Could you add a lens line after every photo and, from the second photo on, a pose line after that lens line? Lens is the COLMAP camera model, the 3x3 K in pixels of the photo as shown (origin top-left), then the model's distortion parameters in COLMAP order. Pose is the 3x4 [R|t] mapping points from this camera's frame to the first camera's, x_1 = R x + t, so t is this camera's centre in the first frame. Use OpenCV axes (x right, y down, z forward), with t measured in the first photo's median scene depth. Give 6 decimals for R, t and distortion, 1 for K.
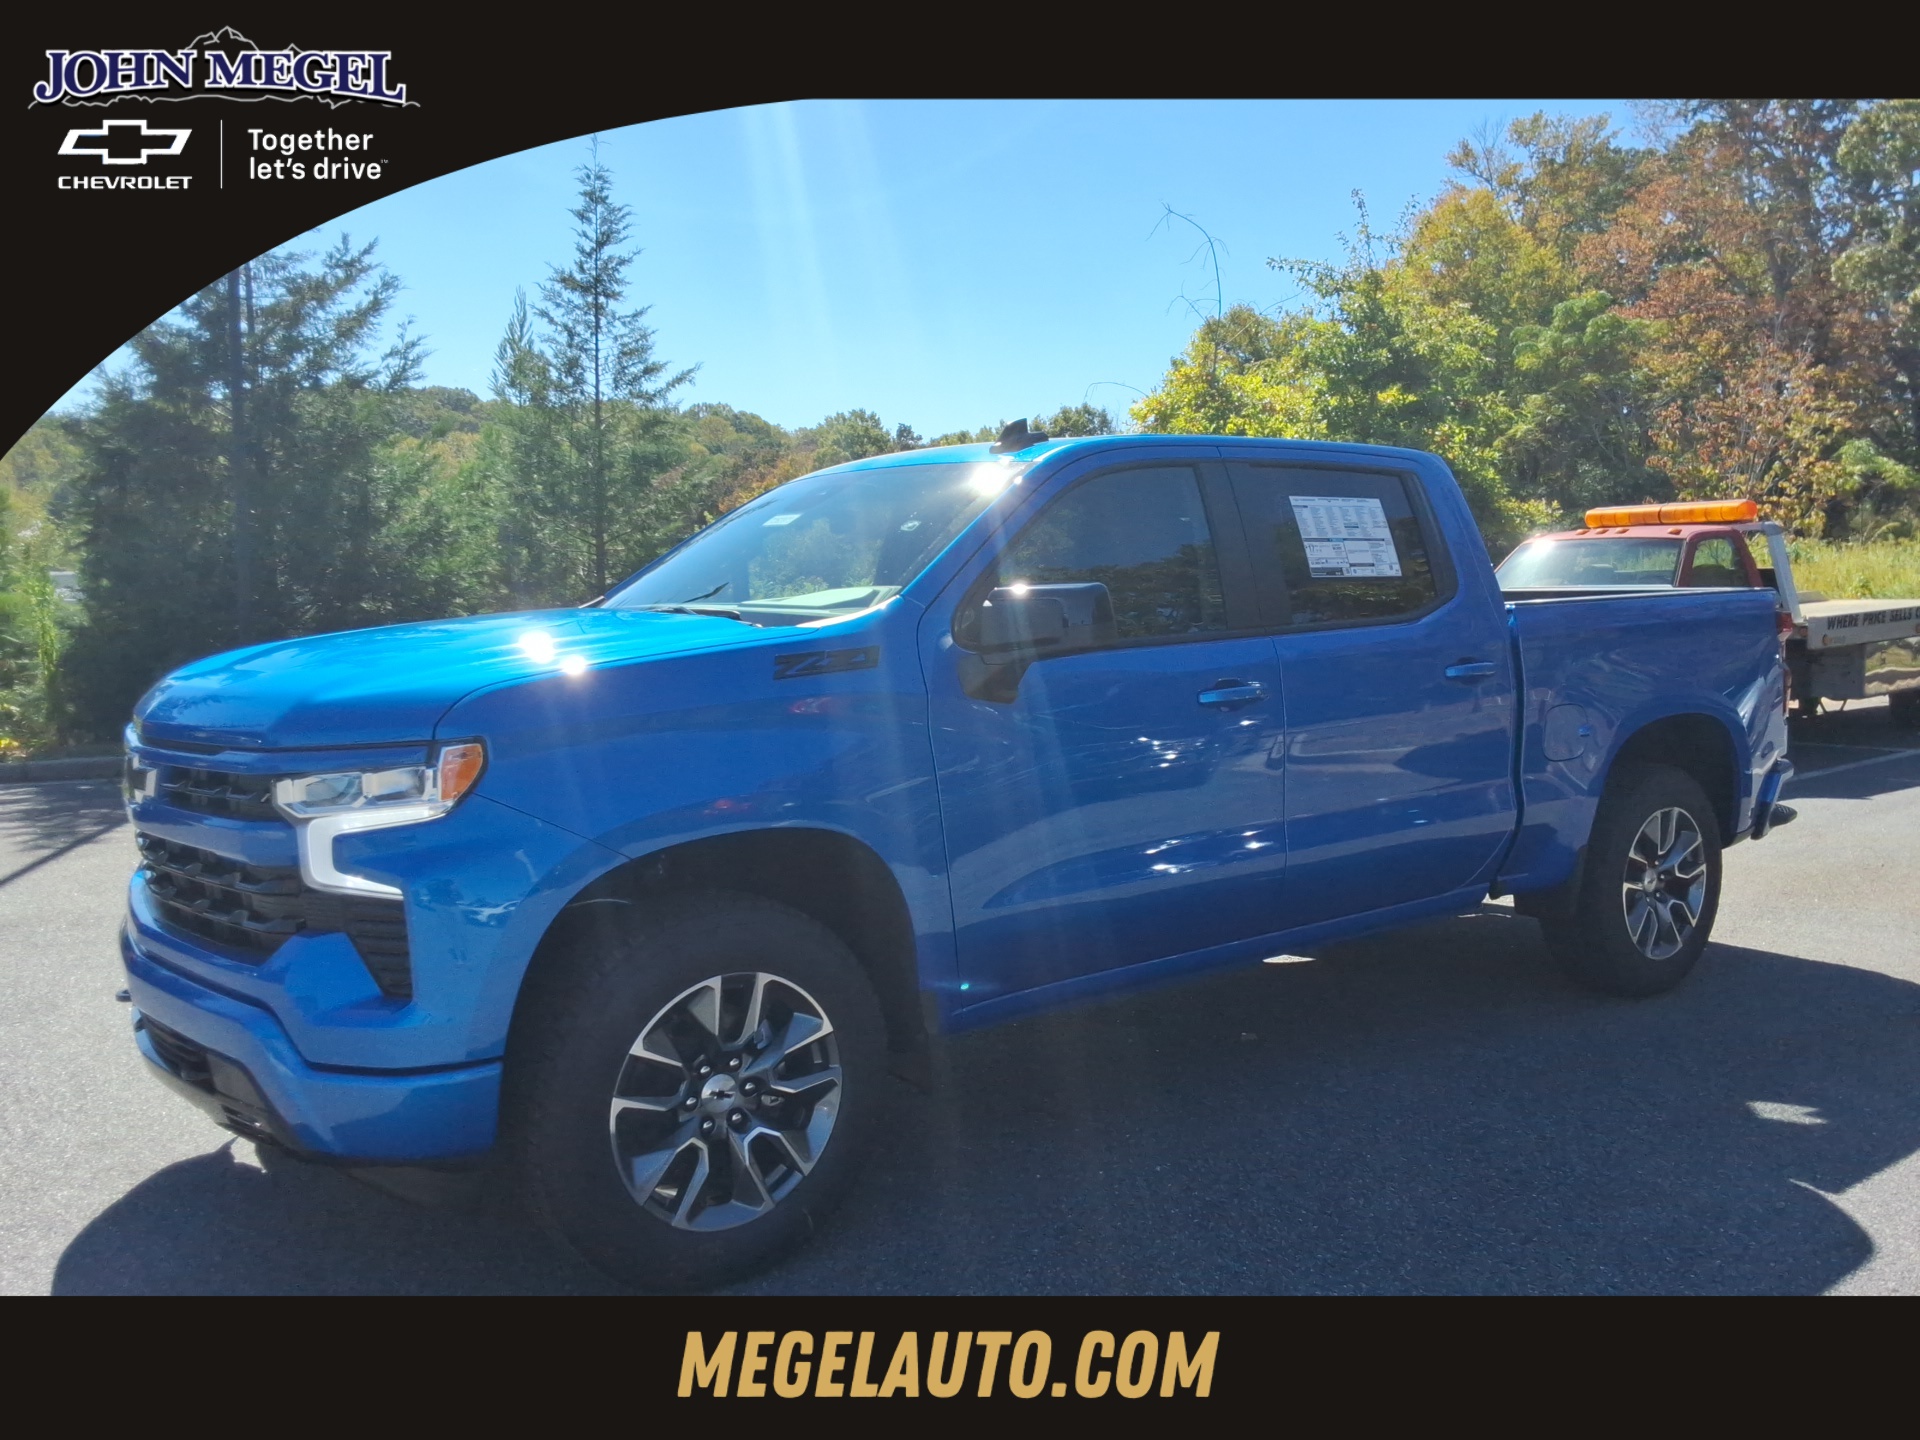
lens RADIAL K [[1541.6, 0, 968.8], [0, 1541.6, 726.2], [0, 0, 1]] dist [0.092477, -0.158193]
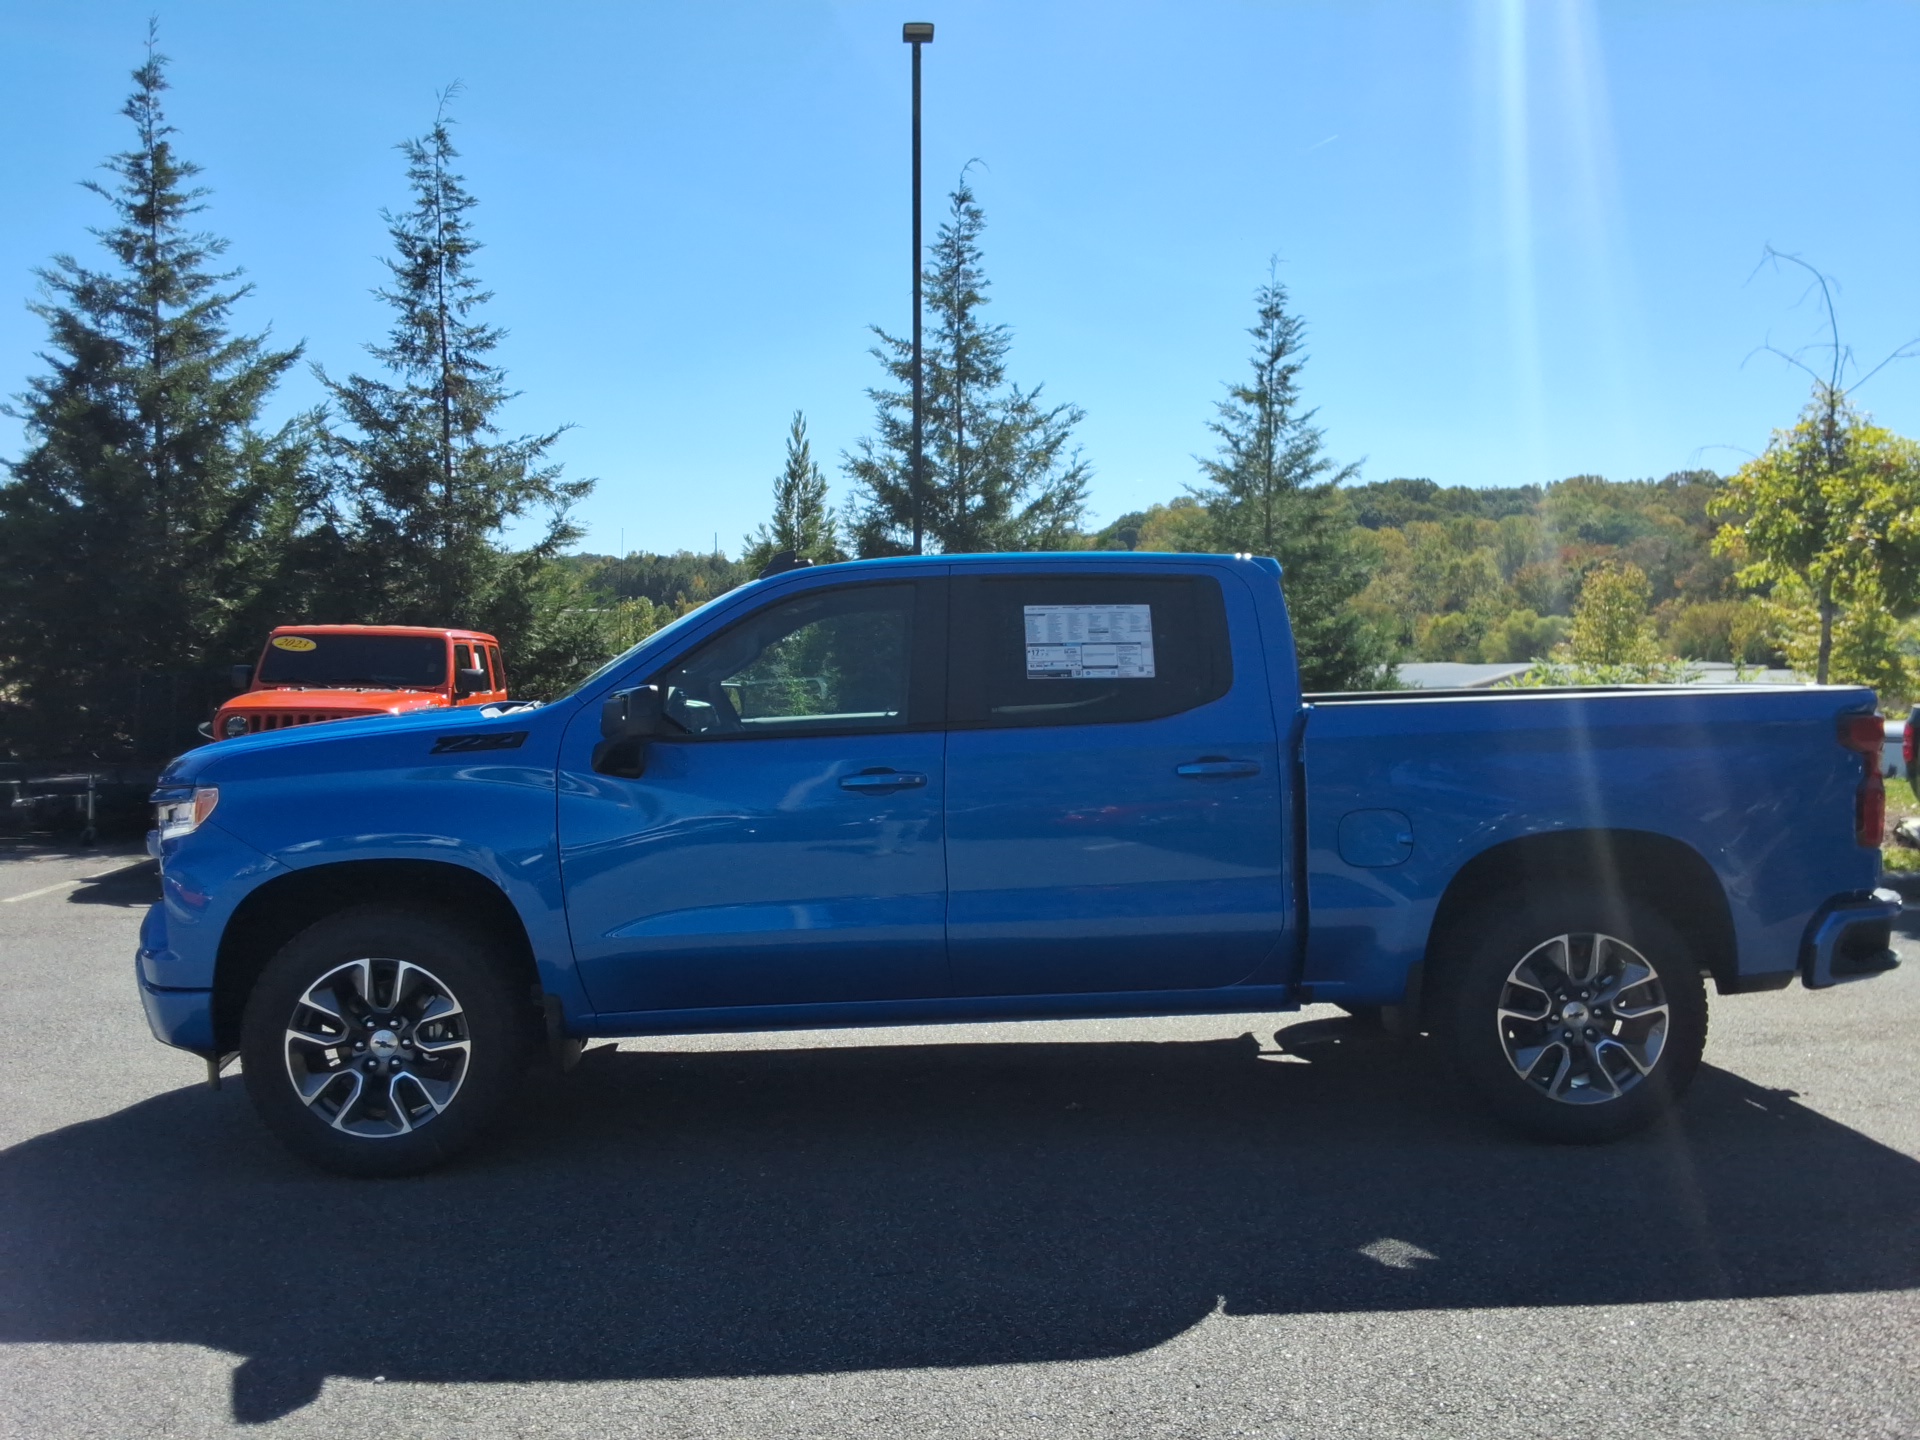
lens RADIAL K [[1541.6, 0, 971.8], [0, 1541.6, 737.9], [0, 0, 1]] dist [0.092477, -0.158193]
pose [[0.824812, 0.018788, -0.565094, 0.199868], [-0.044967, 0.998462, -0.032437, -0.004197], [0.563616, 0.052165, 0.824388, 0.018426]]
